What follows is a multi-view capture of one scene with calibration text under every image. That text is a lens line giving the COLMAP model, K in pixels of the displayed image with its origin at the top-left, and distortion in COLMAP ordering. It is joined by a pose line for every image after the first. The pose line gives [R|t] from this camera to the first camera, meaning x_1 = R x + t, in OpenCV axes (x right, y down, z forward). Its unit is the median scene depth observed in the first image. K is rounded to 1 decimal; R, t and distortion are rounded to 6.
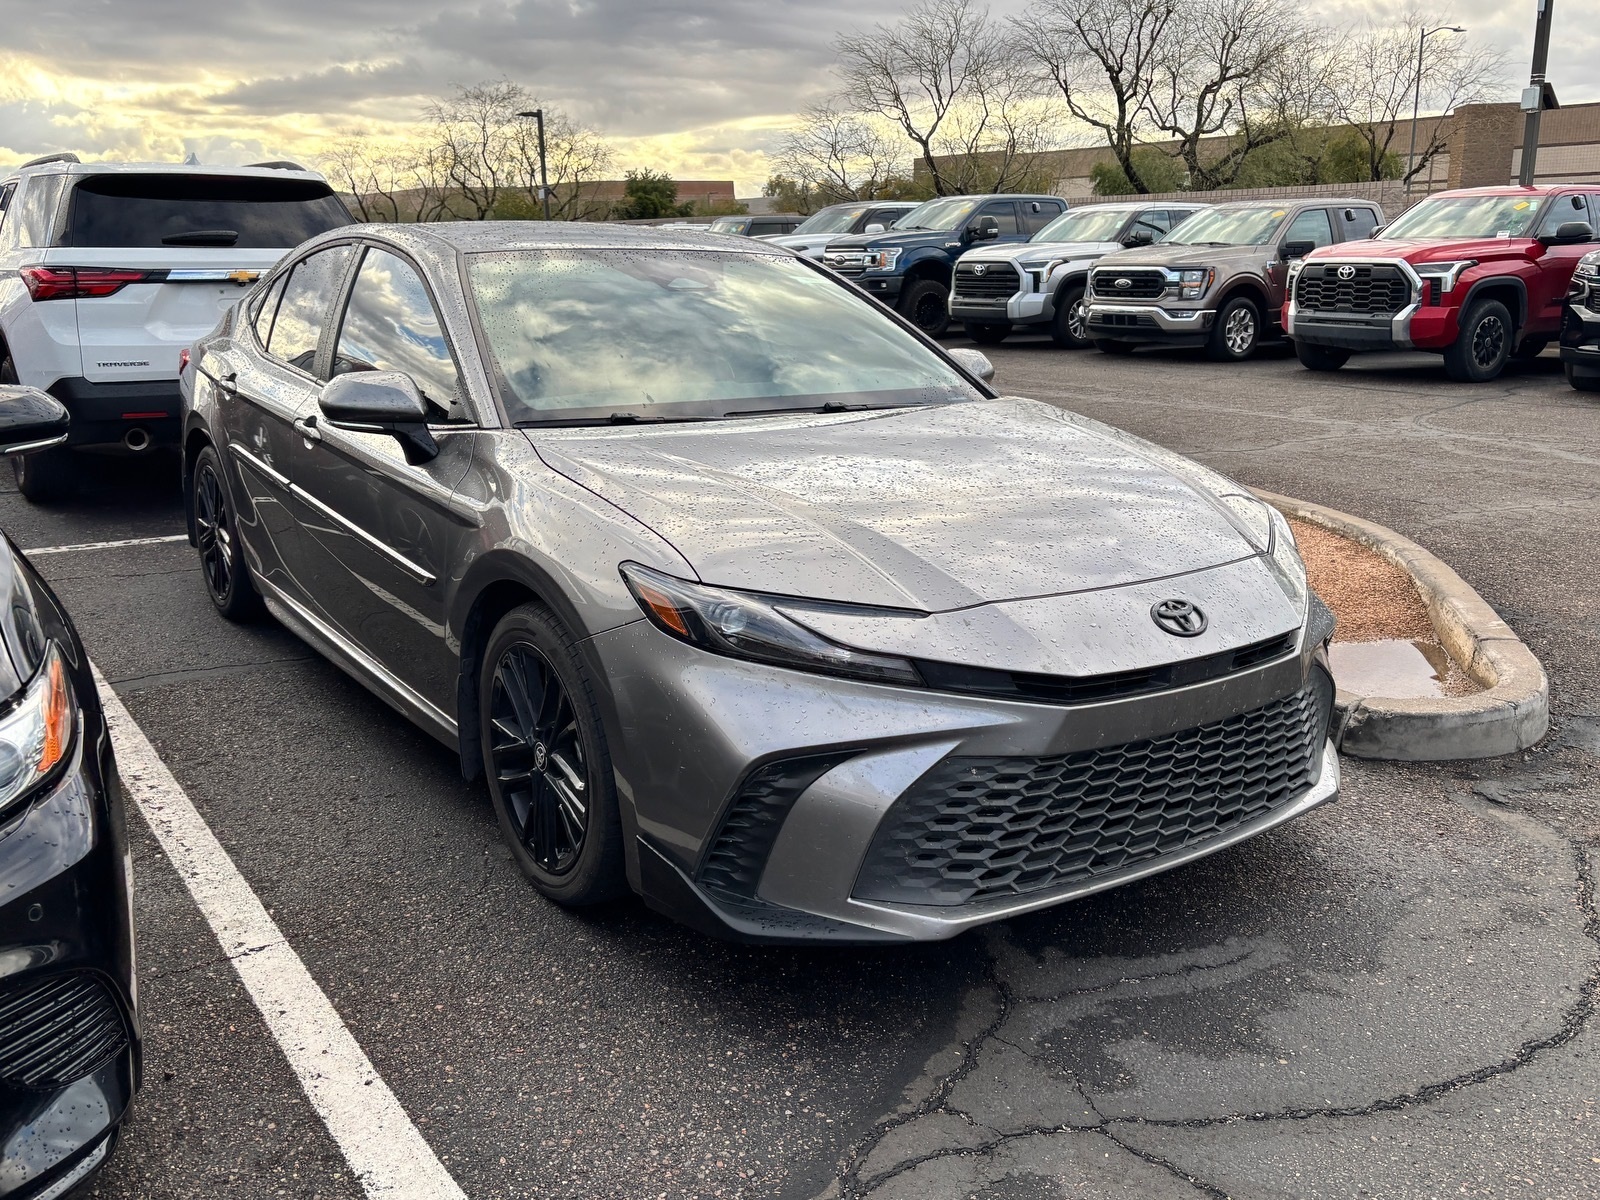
lens RADIAL K [[1354.2, 0, 799.8], [0, 1354.2, 598.0], [0, 0, 1]] dist [0.002506, -0.007594]
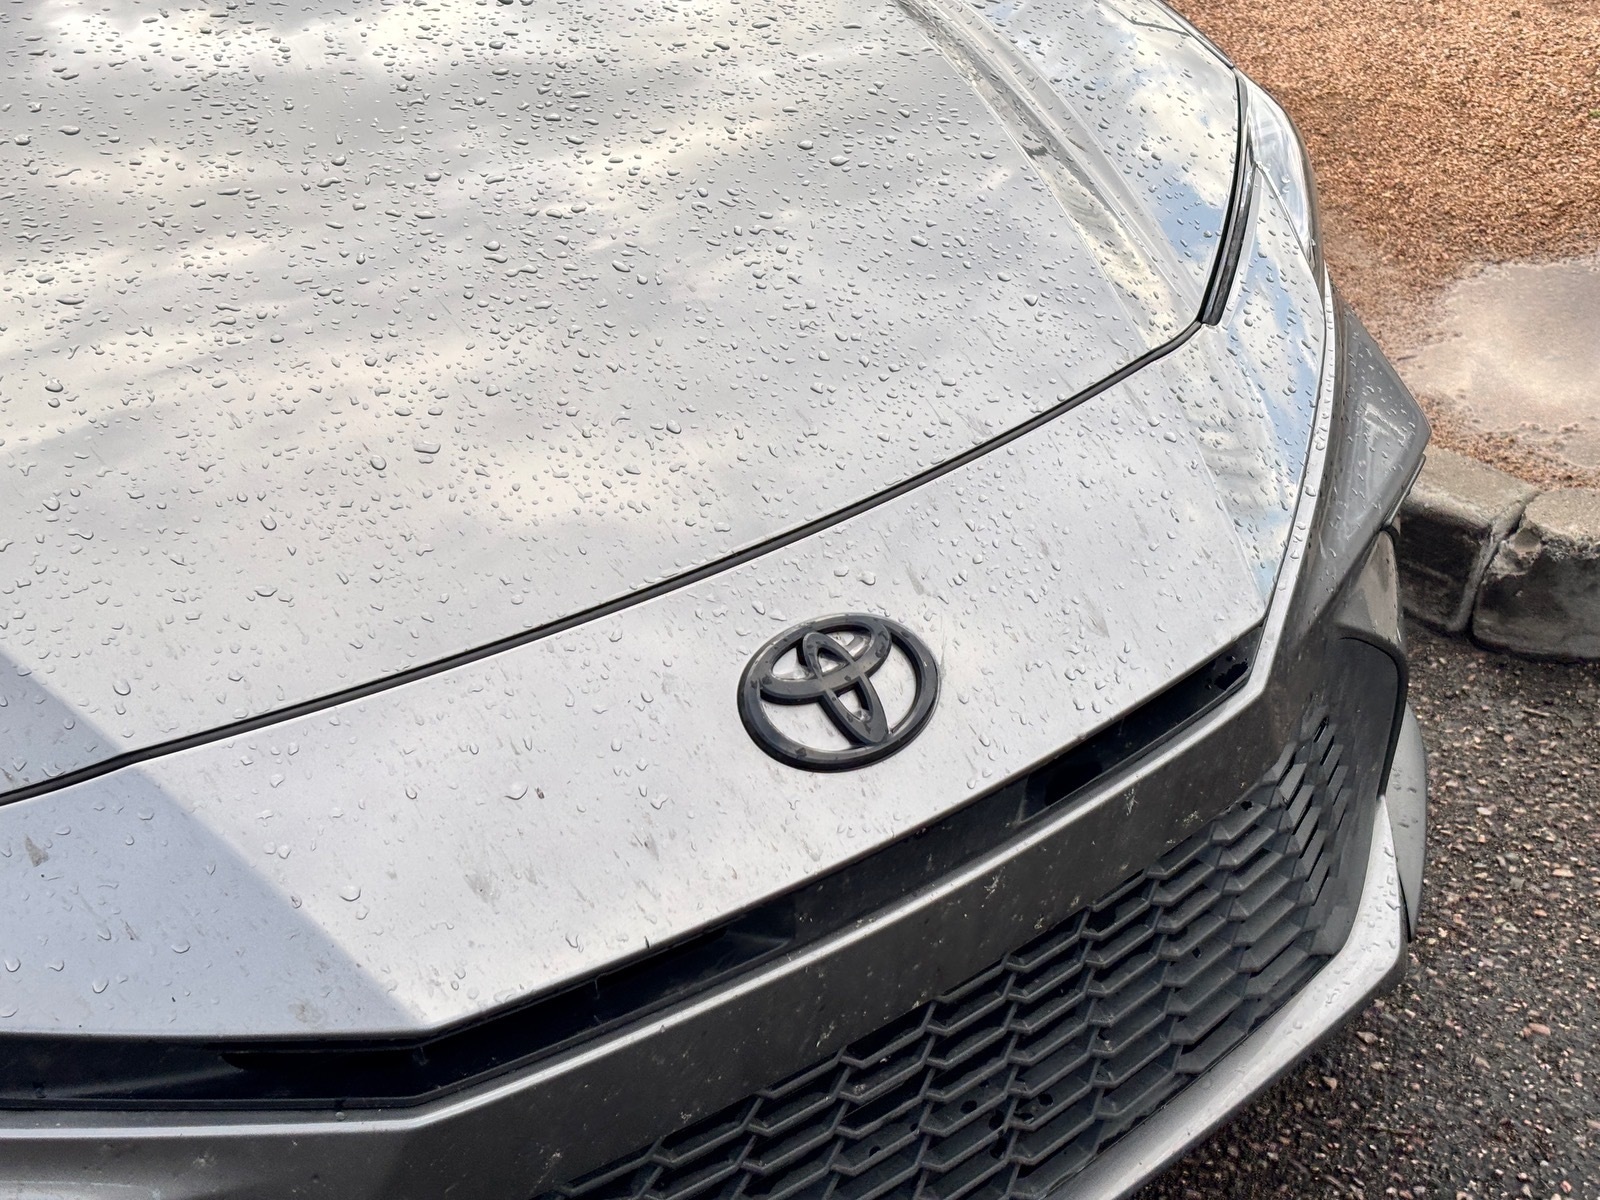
lens RADIAL K [[2433.1, 0, 800.7], [0, 2433.1, 600.1], [0, 0, 1]] dist [0.041063, 0.000000]
pose [[0.996200, -0.069976, 0.051851, 0.237119], [0.052492, 0.957482, 0.283677, -0.154058], [-0.069497, -0.279878, 0.957517, 0.470790]]
